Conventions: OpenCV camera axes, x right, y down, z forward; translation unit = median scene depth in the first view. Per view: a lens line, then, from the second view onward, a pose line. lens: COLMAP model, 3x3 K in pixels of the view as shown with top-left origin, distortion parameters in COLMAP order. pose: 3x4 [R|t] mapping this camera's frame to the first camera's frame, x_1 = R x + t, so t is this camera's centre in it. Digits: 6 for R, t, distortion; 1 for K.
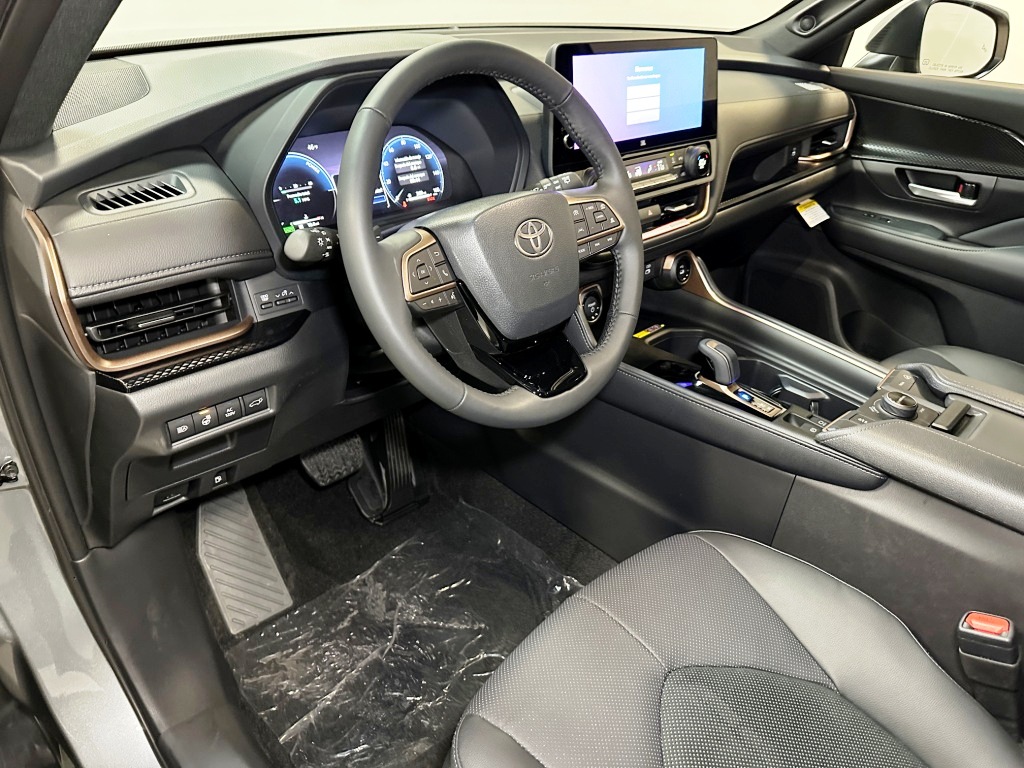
lens RADIAL K [[734.1, 0, 512.0], [0, 734.1, 384.0], [0, 0, 1]] dist [0.047871, -0.076536]
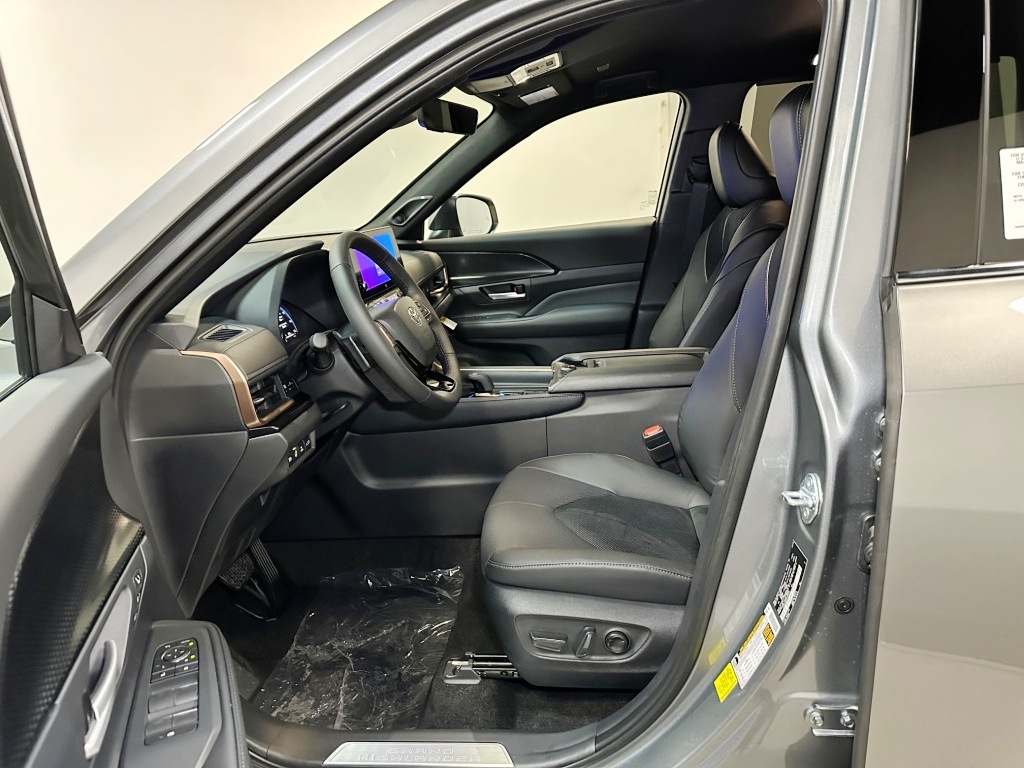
lens RADIAL K [[734.1, 0, 512.0], [0, 734.1, 384.0], [0, 0, 1]] dist [0.047871, -0.076536]
pose [[0.766564, -0.273641, 0.580947, -0.453288], [0.422888, 0.895918, -0.136005, 0.162681], [-0.483264, 0.349932, 0.802498, -0.293107]]
